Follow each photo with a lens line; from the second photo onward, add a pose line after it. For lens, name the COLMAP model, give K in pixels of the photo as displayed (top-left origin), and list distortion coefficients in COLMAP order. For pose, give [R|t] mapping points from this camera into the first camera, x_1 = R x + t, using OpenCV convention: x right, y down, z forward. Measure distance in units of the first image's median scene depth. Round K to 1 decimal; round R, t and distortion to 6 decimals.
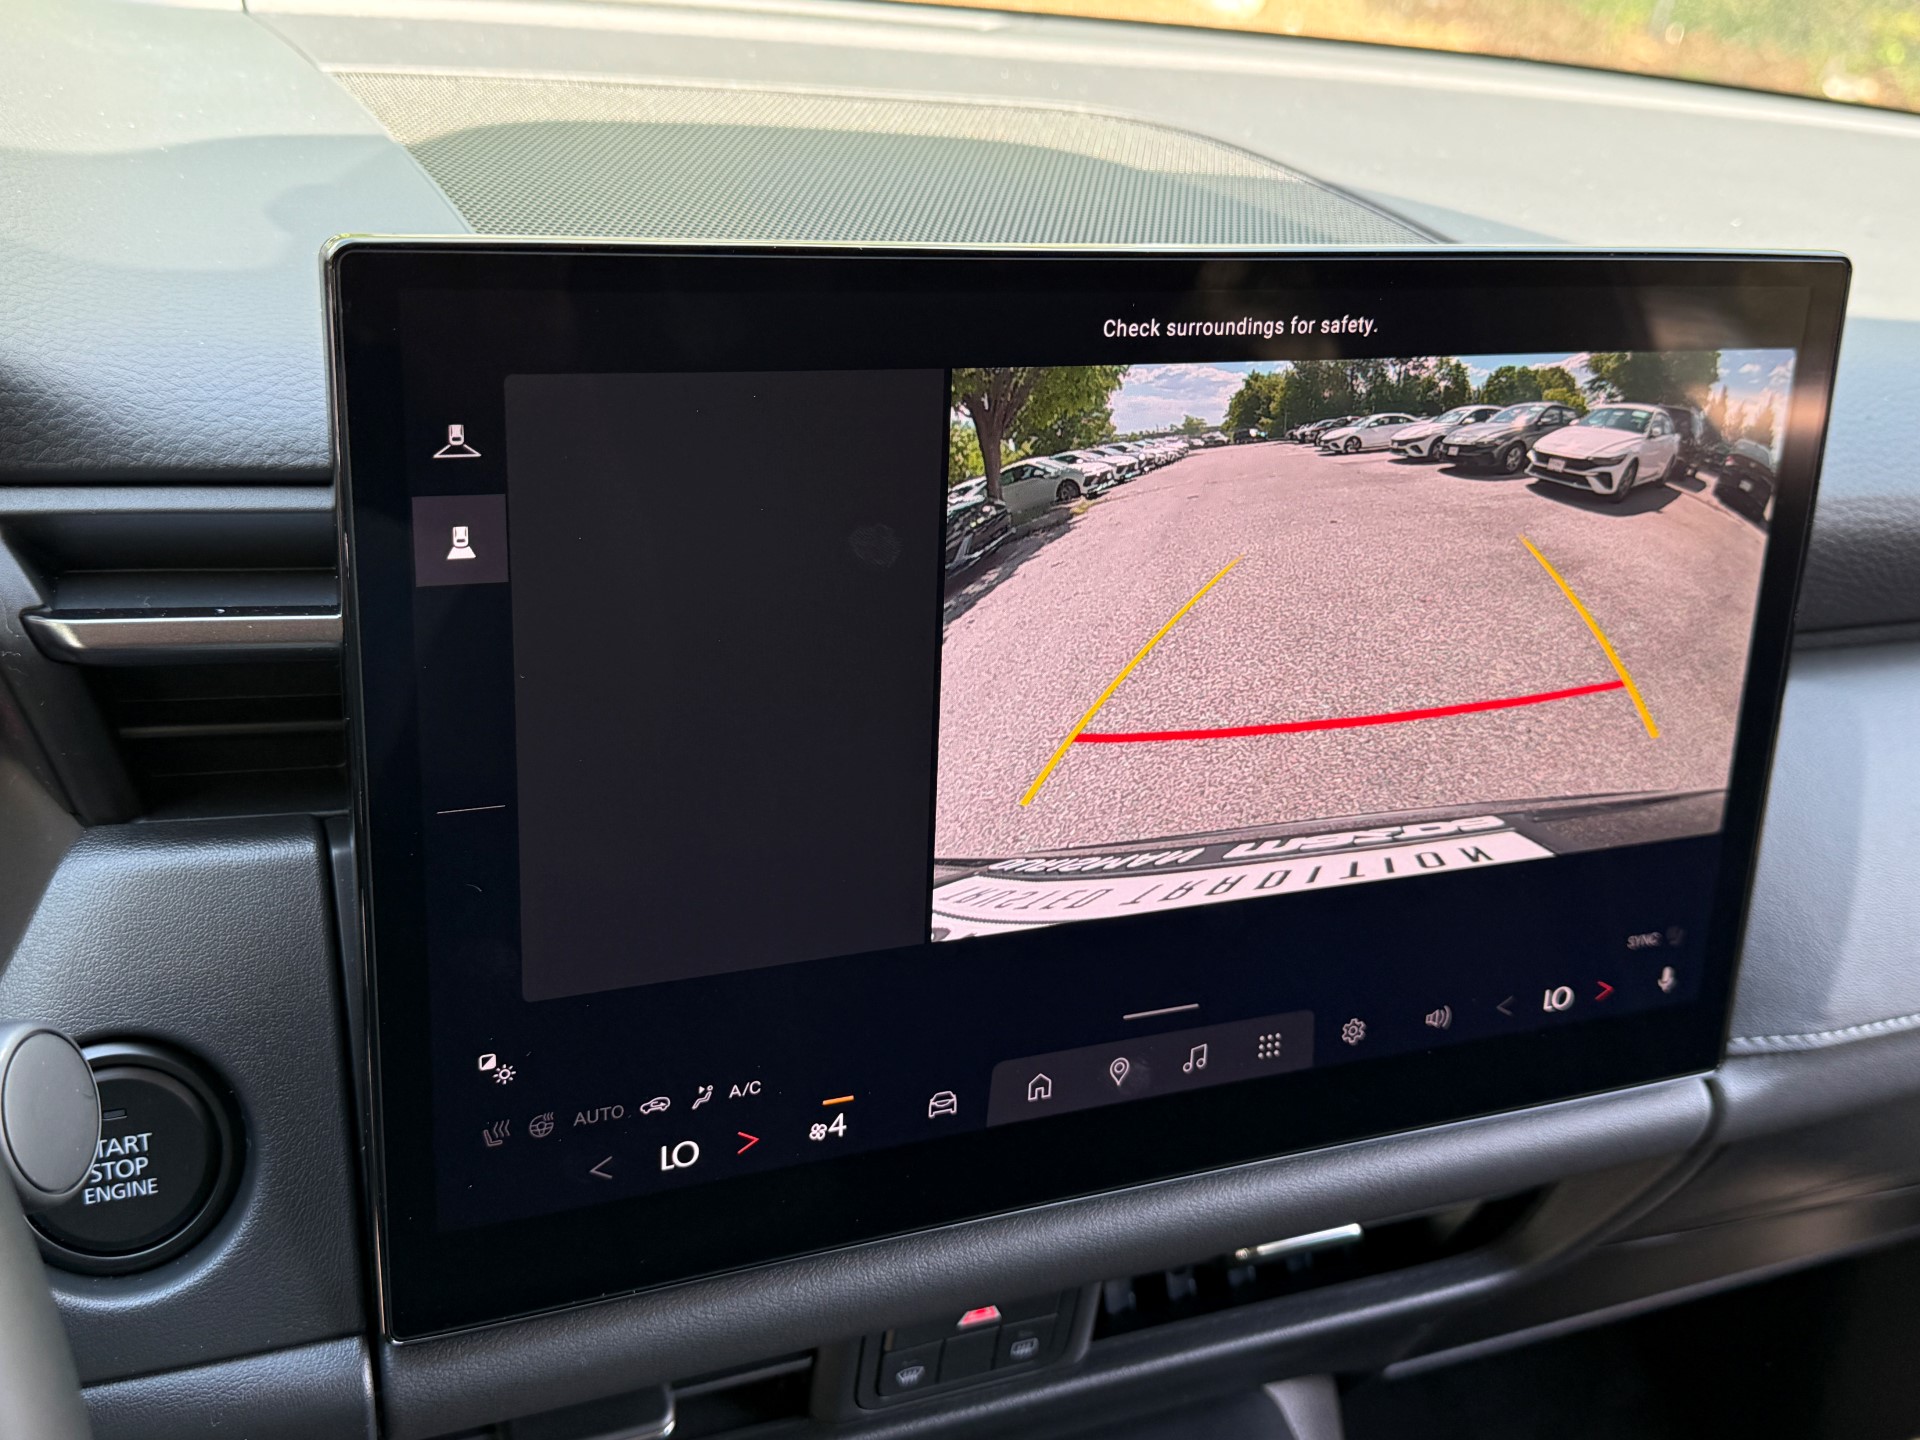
lens RADIAL K [[2034.0, 0, 964.0], [0, 2034.0, 719.8], [0, 0, 1]] dist [0.043554, 0.000000]
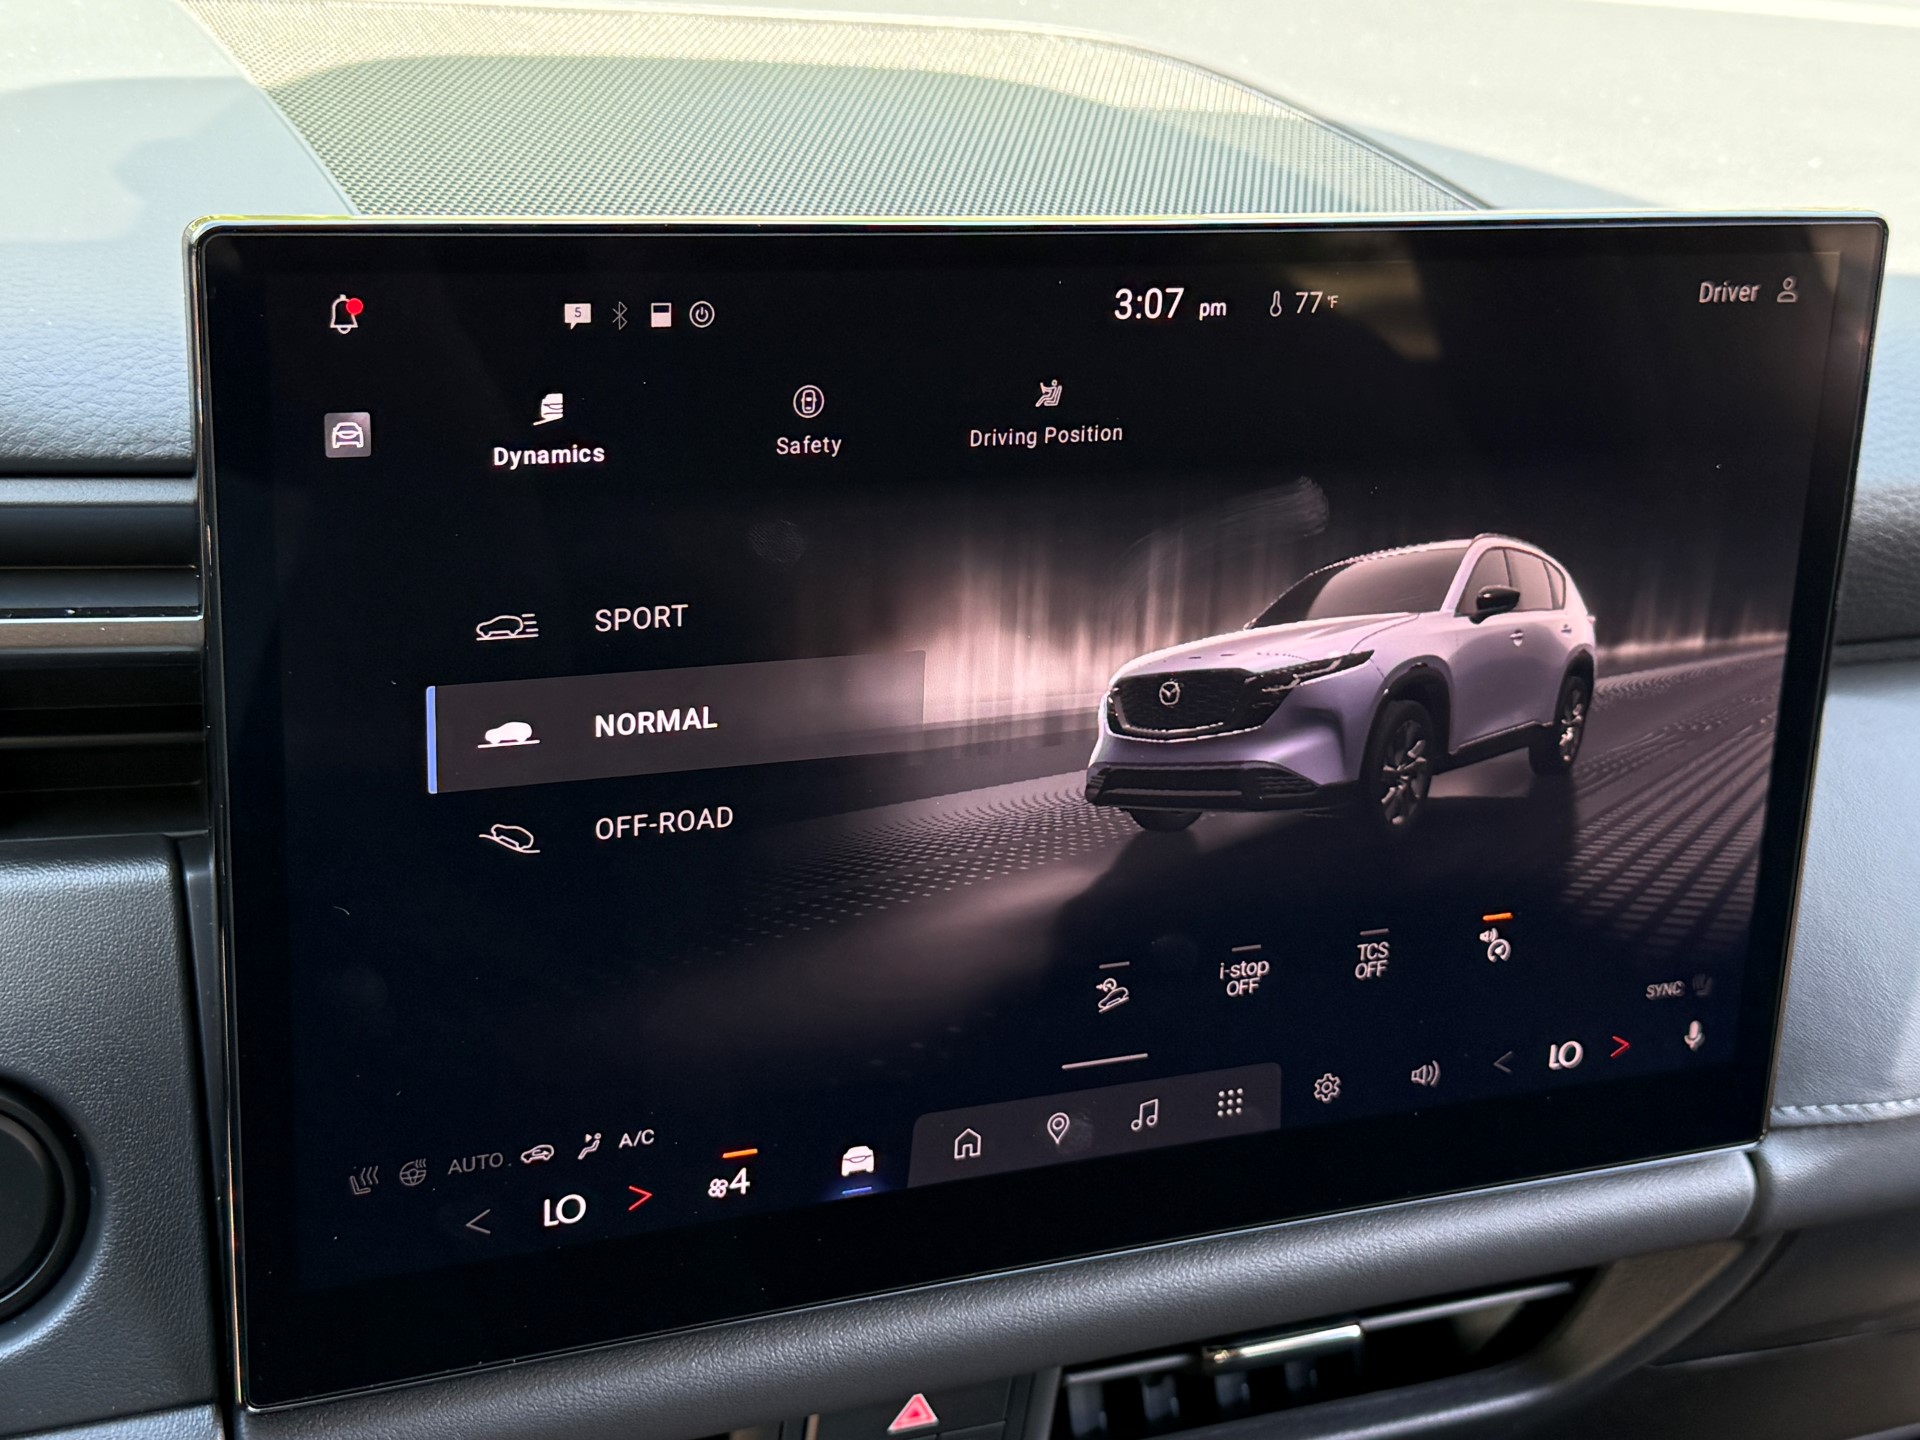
lens RADIAL K [[2684.0, 0, 949.5], [0, 2684.0, 723.6], [0, 0, 1]] dist [0.084536, 0.000000]
pose [[0.999931, 0.001866, -0.011585, 0.039739], [-0.002036, 0.999890, -0.014660, 0.011525], [0.011556, 0.014683, 0.999825, -0.177388]]
